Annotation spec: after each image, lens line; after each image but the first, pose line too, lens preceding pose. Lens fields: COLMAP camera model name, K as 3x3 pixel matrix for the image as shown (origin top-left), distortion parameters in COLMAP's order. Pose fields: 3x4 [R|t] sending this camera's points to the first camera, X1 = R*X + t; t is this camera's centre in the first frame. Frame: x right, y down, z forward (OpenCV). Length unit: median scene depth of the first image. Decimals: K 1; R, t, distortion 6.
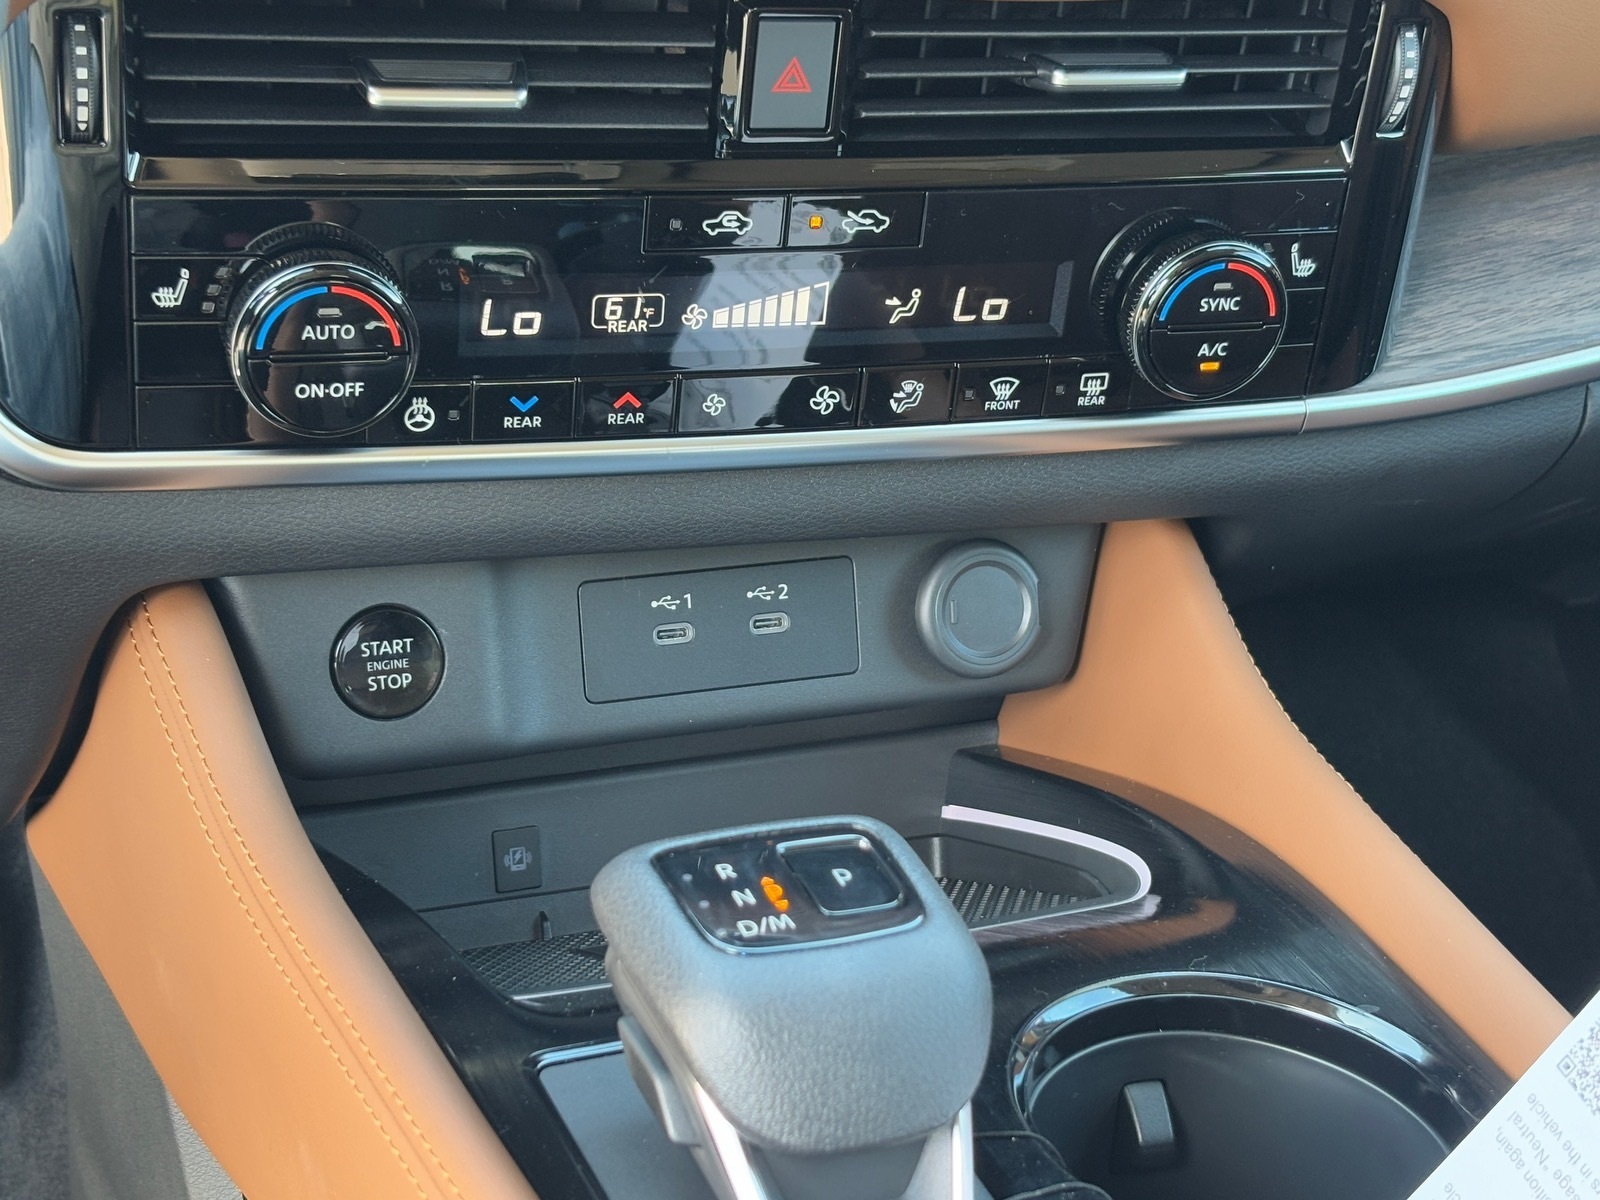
lens RADIAL K [[2639.7, 0, 777.5], [0, 2639.7, 597.9], [0, 0, 1]] dist [0.116850, 0.000000]
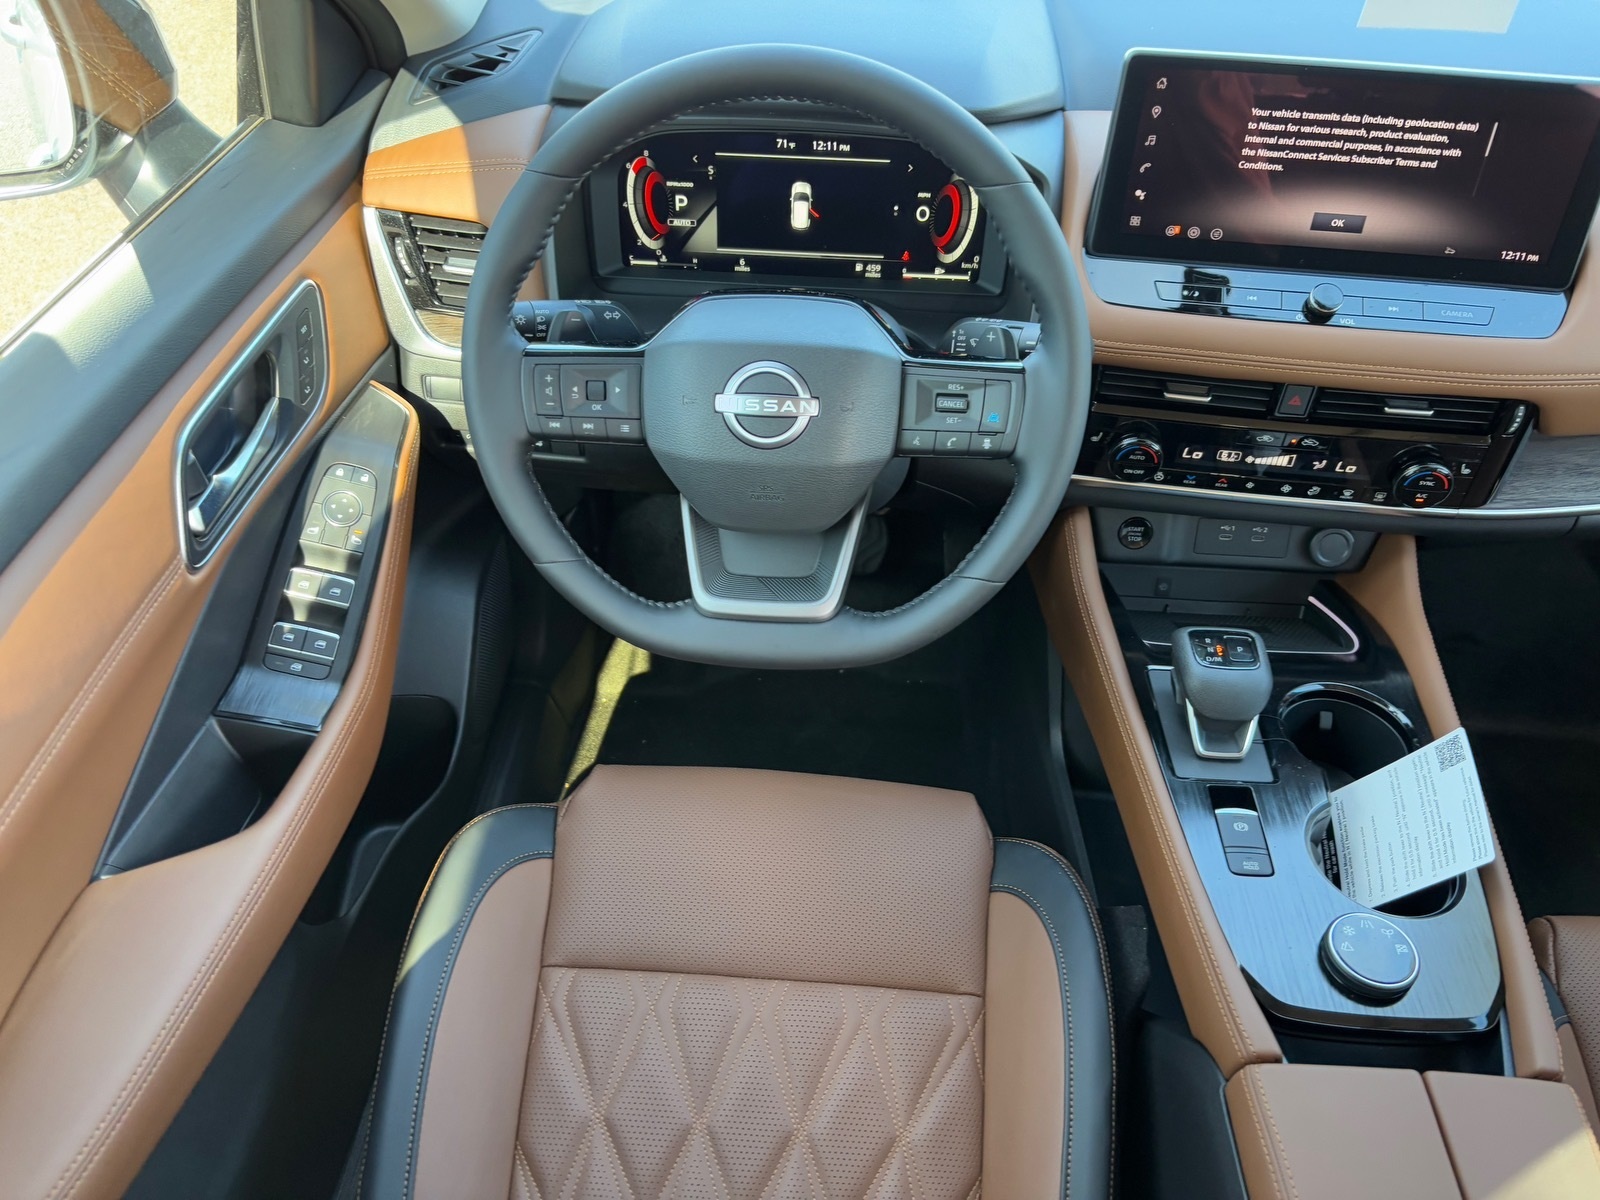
lens RADIAL K [[1220.9, 0, 793.9], [0, 1220.9, 609.9], [0, 0, 1]] dist [0.042179, -0.055795]
pose [[0.898031, 0.239244, -0.369192, 0.067496], [-0.134753, 0.948453, 0.286841, -0.286465], [0.418787, -0.207842, 0.883979, -0.631183]]
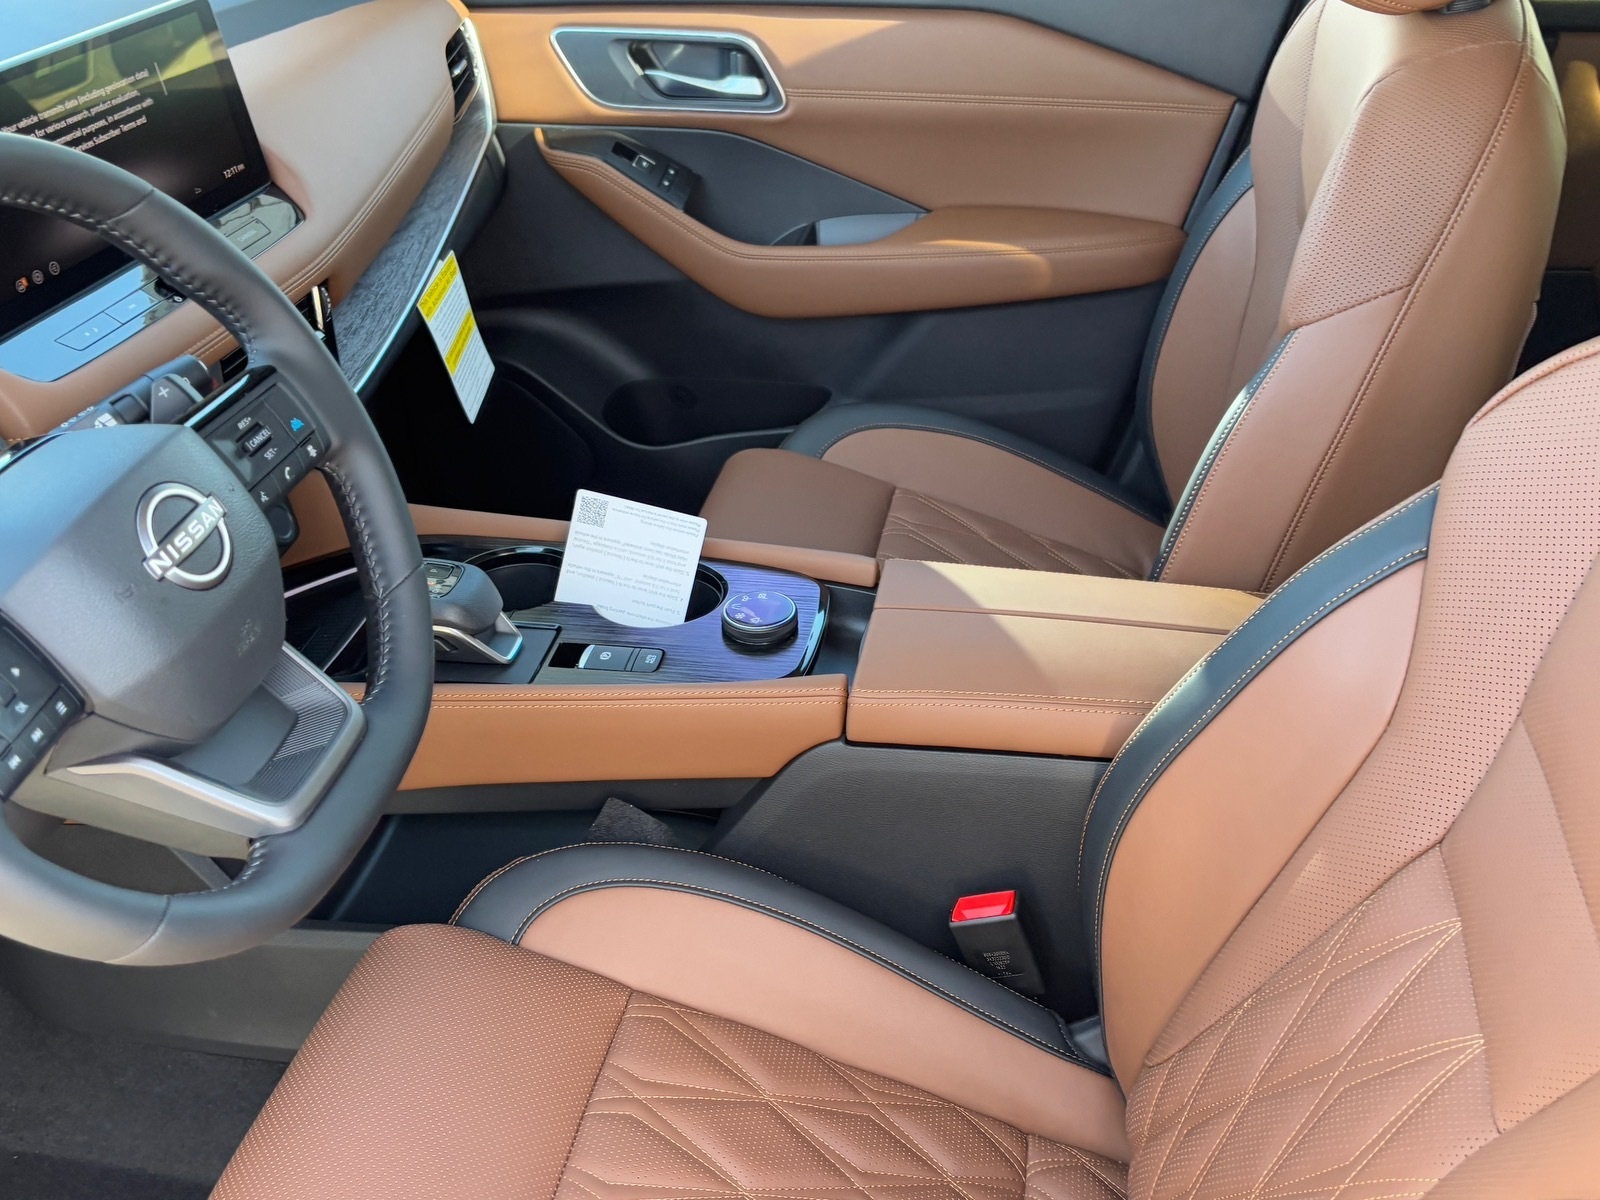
lens RADIAL K [[1643.4, 0, 826.4], [0, 1643.4, 608.0], [0, 0, 1]] dist [-0.001722, 0.000000]
pose [[0.519232, -0.523948, 0.675186, -0.973406], [0.425060, 0.843708, 0.327843, -0.281900], [-0.741432, 0.116768, 0.660790, -0.680018]]
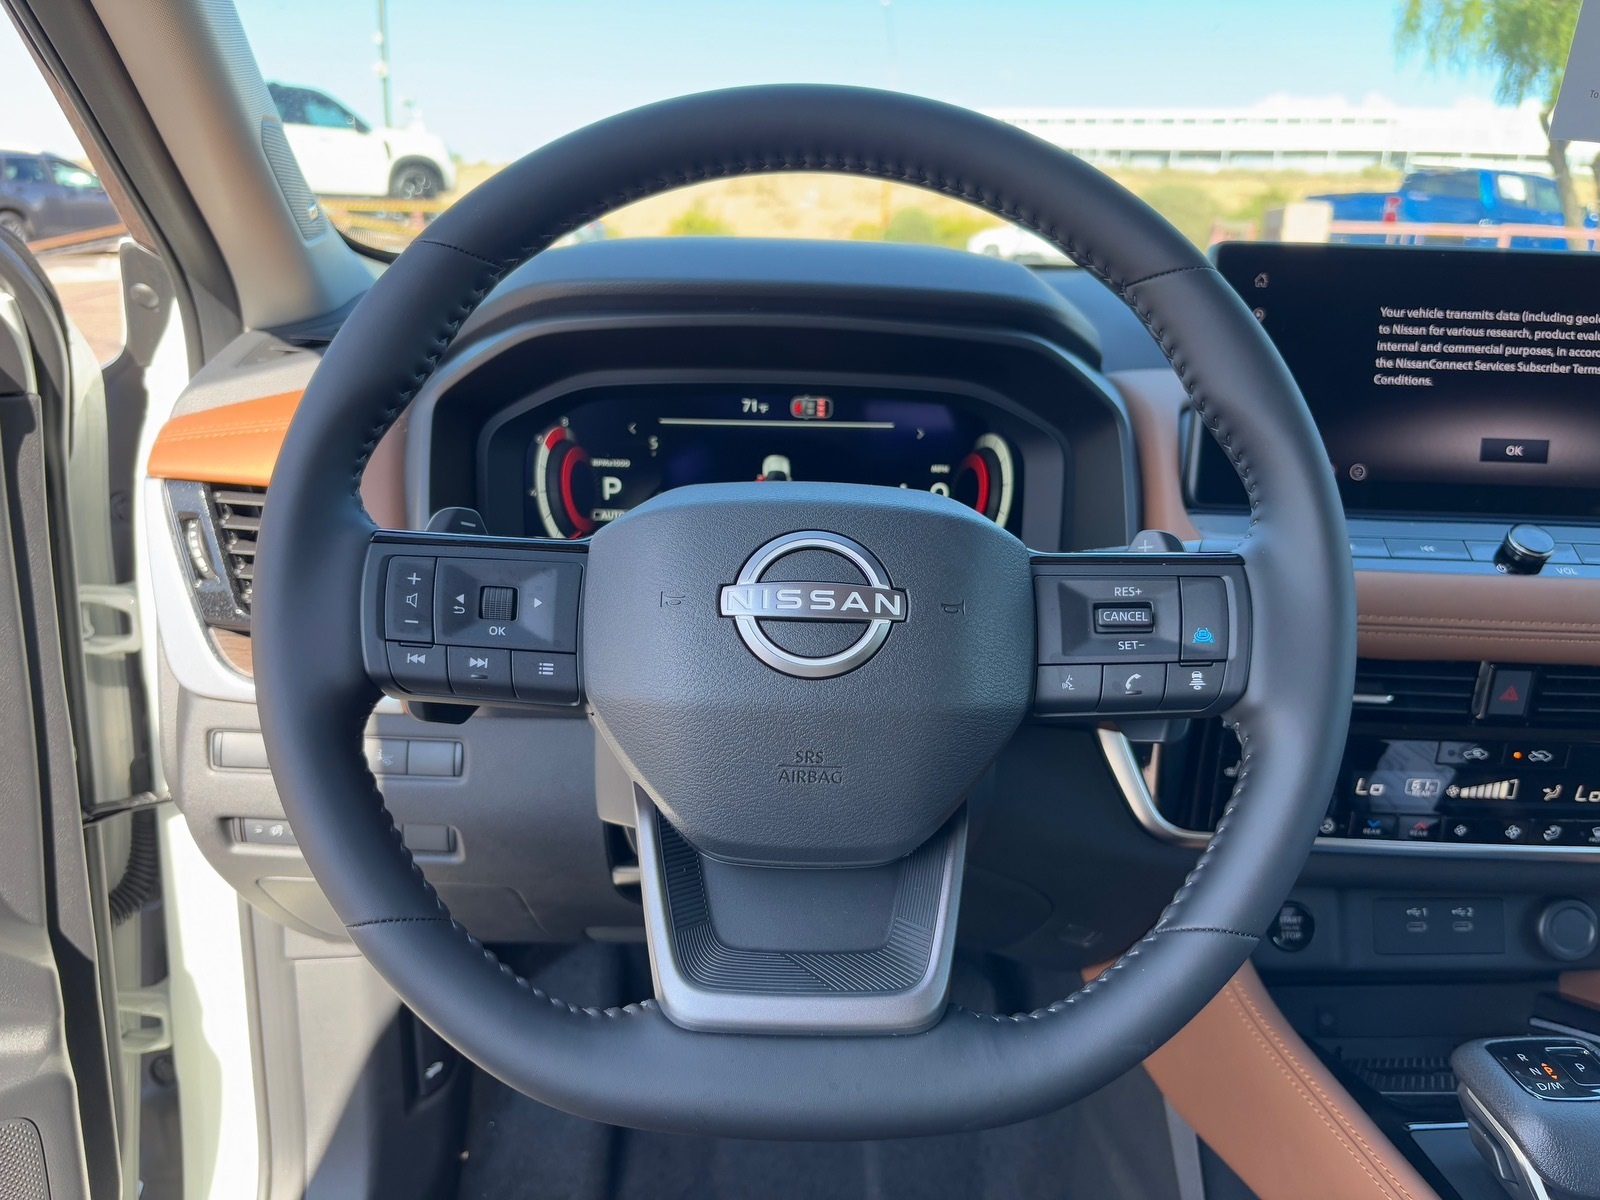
lens RADIAL K [[1220.9, 0, 797.7], [0, 1220.9, 607.4], [0, 0, 1]] dist [0.042179, -0.055795]
pose [[0.943714, 0.034667, -0.328941, -0.216650], [-0.092512, 0.982466, -0.161871, -0.037213], [0.317562, 0.183191, 0.930374, -0.193018]]
